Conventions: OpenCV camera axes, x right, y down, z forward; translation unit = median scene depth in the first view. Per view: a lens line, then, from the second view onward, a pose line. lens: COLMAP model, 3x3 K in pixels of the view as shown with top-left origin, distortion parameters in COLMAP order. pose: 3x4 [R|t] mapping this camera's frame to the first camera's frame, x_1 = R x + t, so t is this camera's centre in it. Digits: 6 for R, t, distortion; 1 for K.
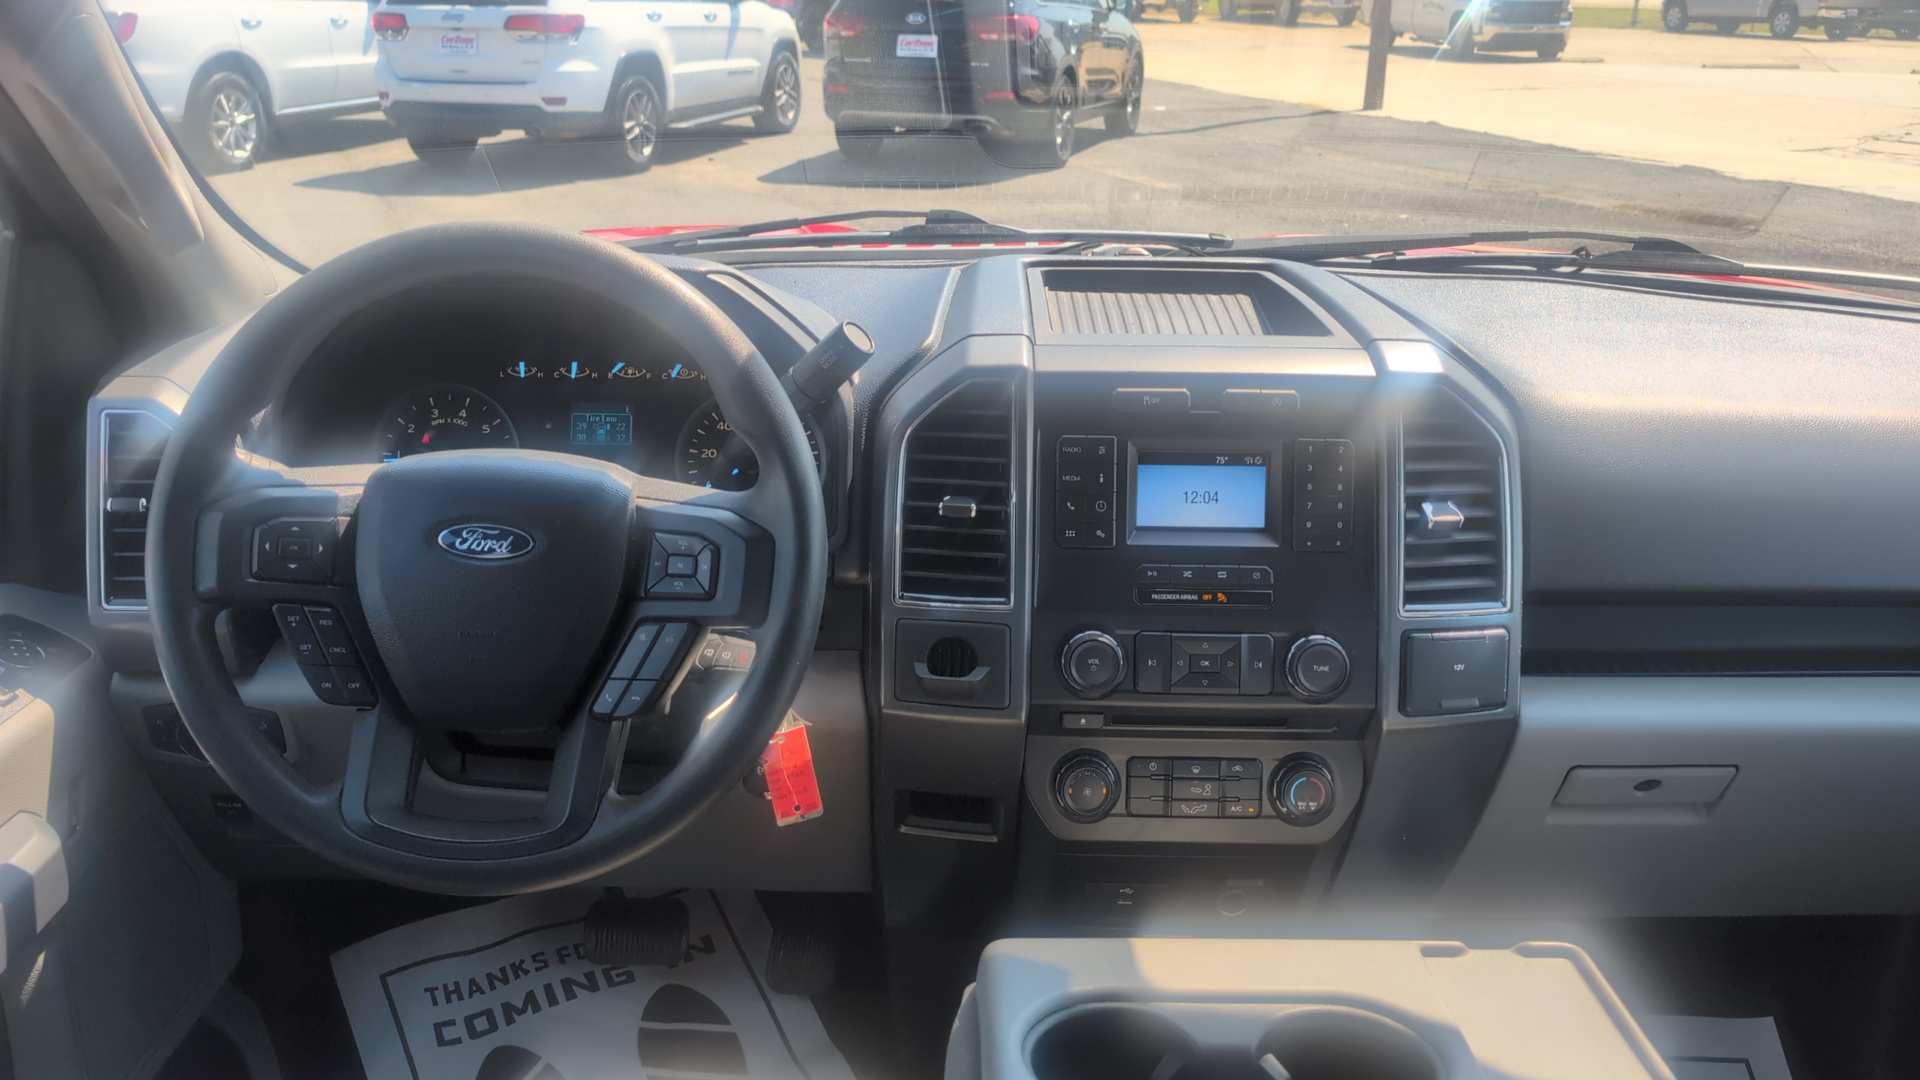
lens RADIAL K [[1607.6, 0, 994.0], [0, 1607.6, 528.9], [0, 0, 1]] dist [0.023775, -0.039521]
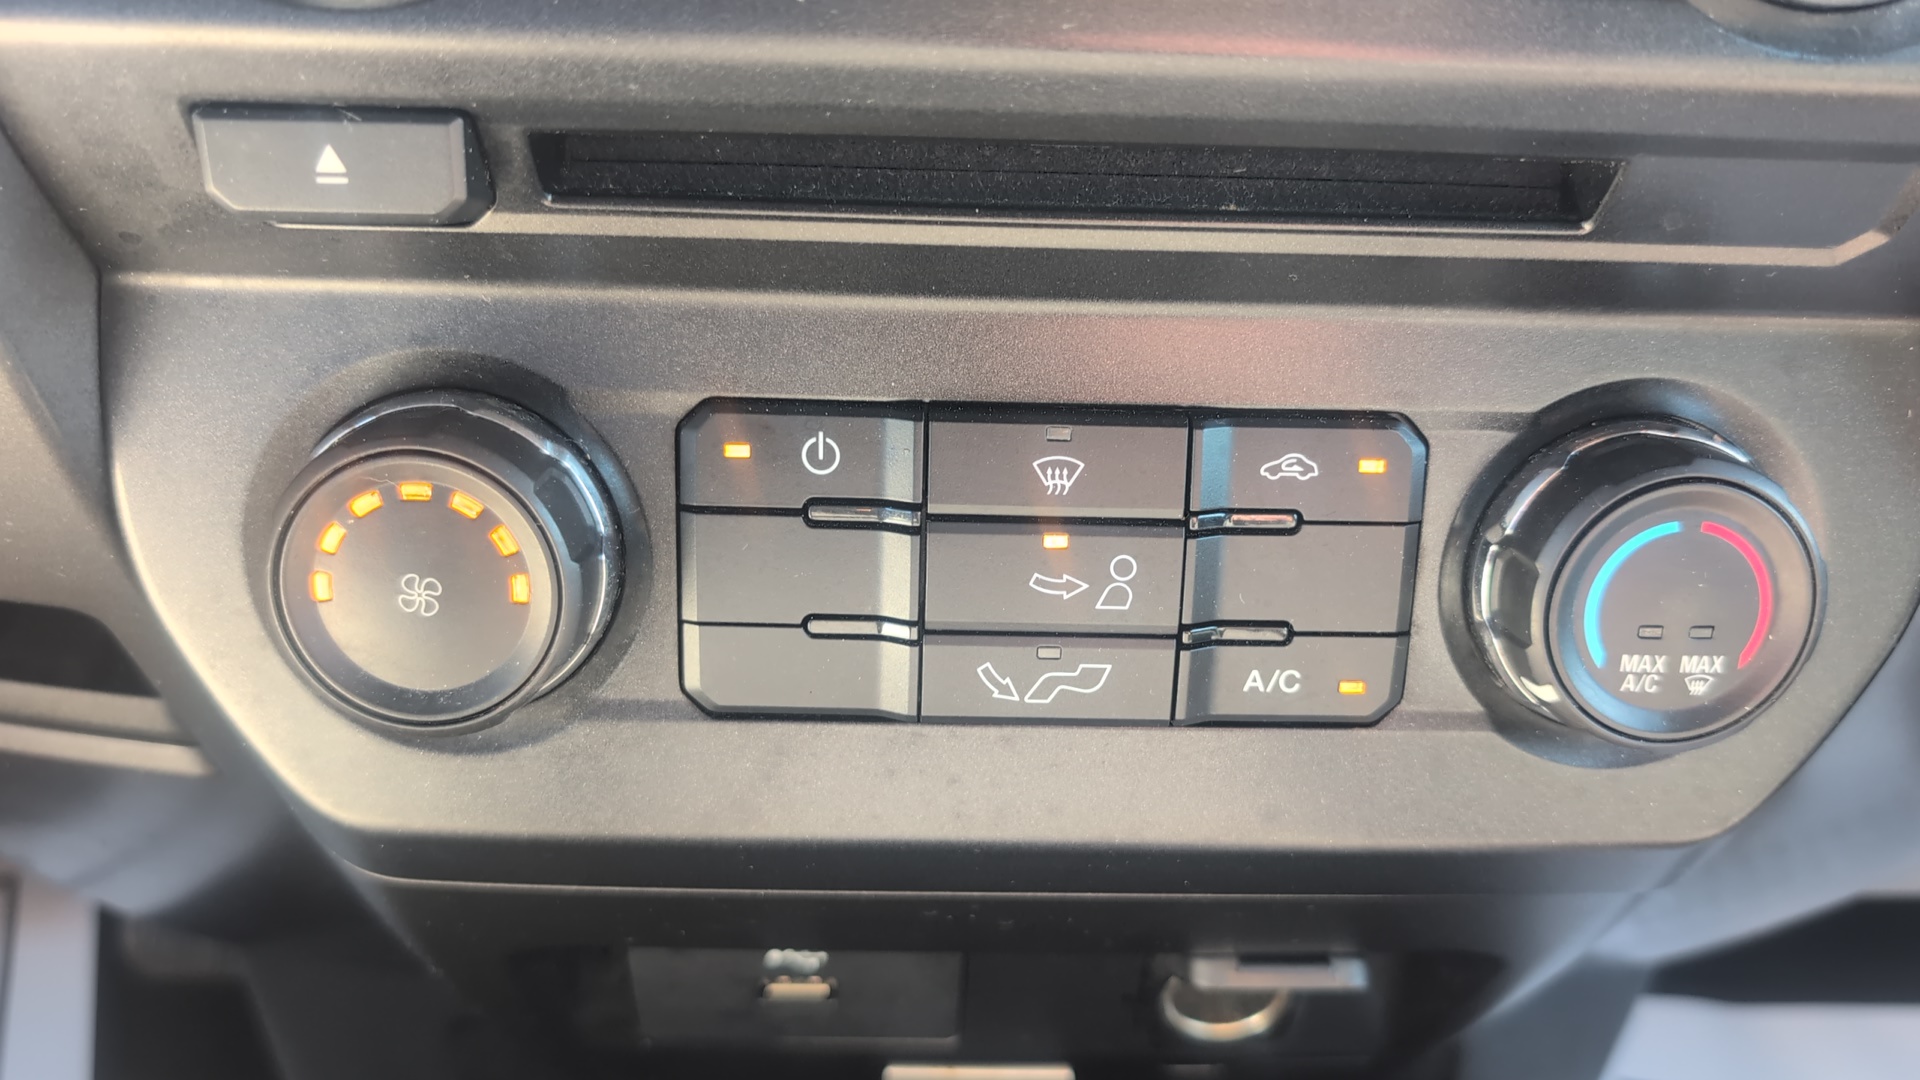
lens RADIAL K [[1607.6, 0, 957.5], [0, 1607.6, 553.6], [0, 0, 1]] dist [0.023775, -0.039521]
pose [[0.999721, 0.015720, -0.017621, 0.119260], [-0.012018, 0.981053, 0.193368, 0.126010], [0.020327, -0.193102, 0.980968, 0.834097]]
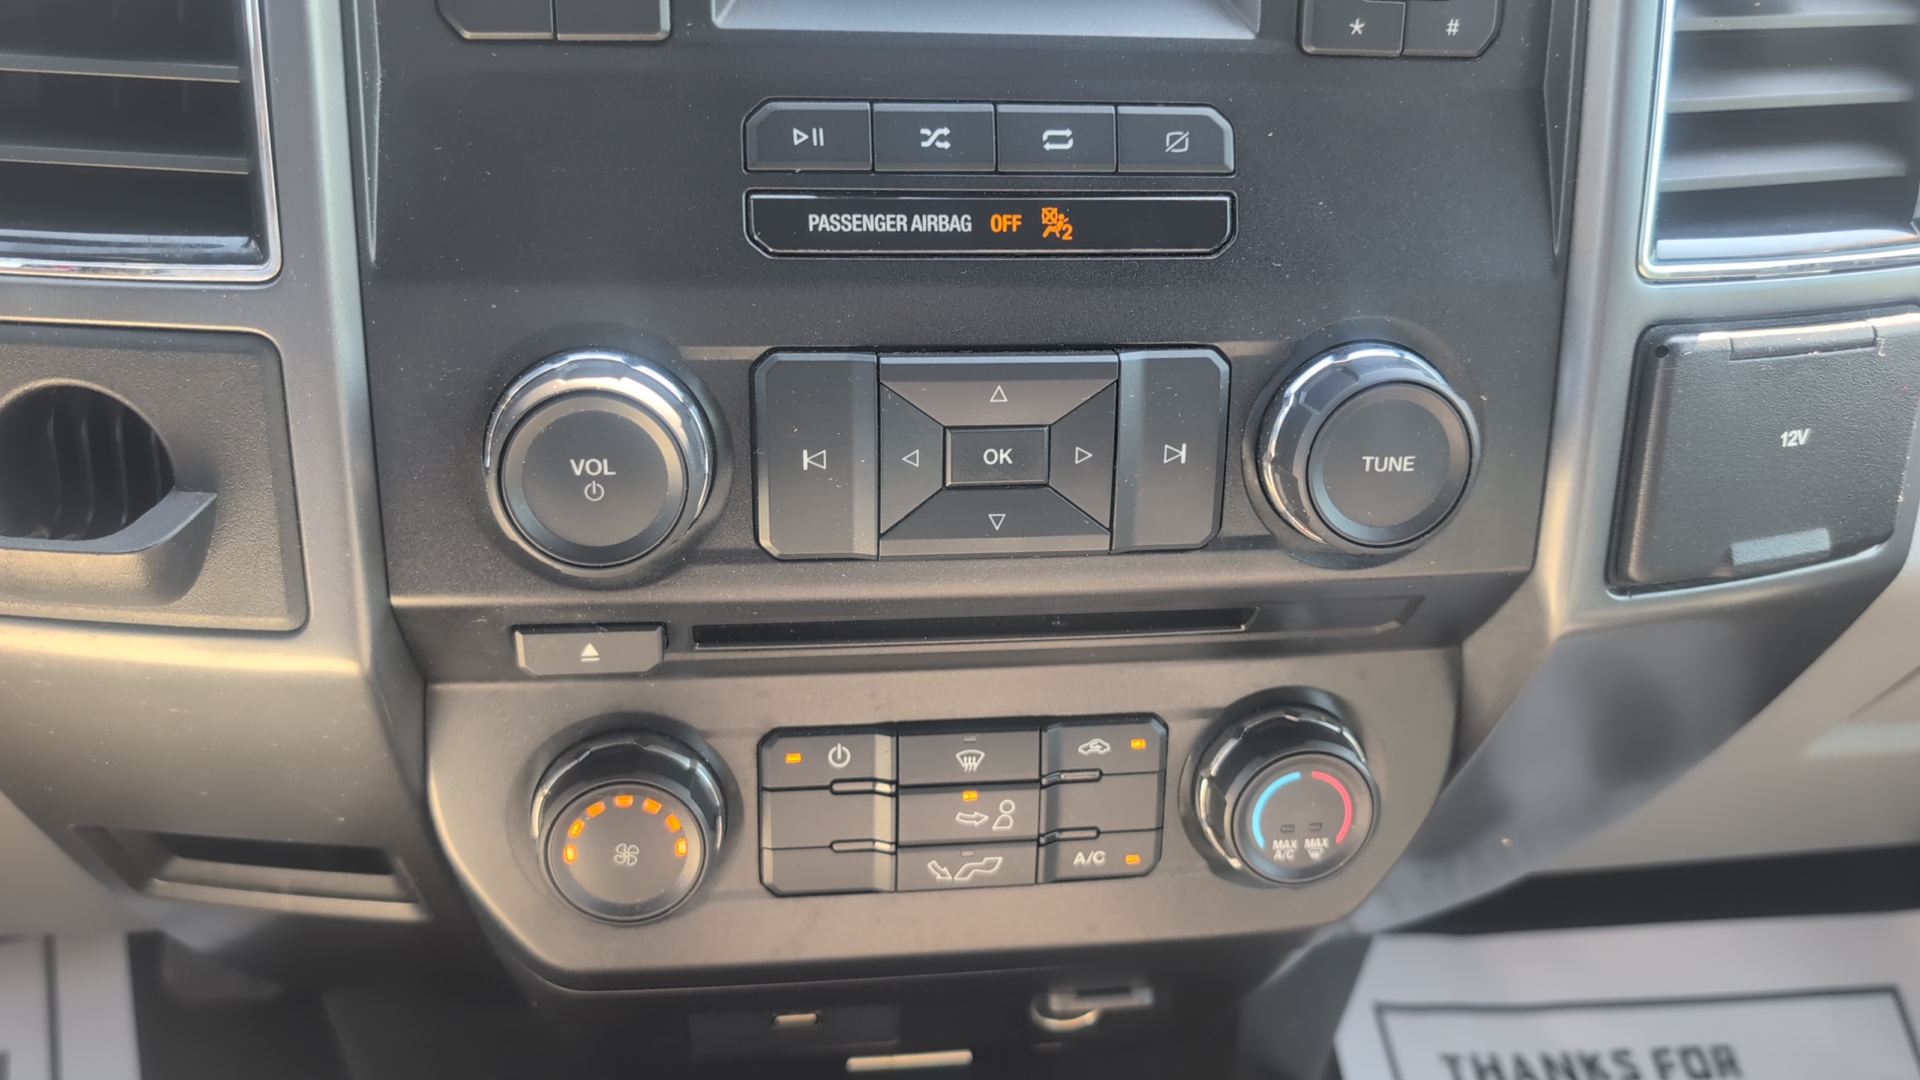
lens RADIAL K [[1607.6, 0, 952.8], [0, 1607.6, 538.4], [0, 0, 1]] dist [0.023775, -0.039521]
pose [[0.996043, -0.026454, 0.084845, 0.096838], [0.005607, 0.971475, 0.237076, 0.029276], [-0.088696, -0.235663, 0.967779, 0.704773]]
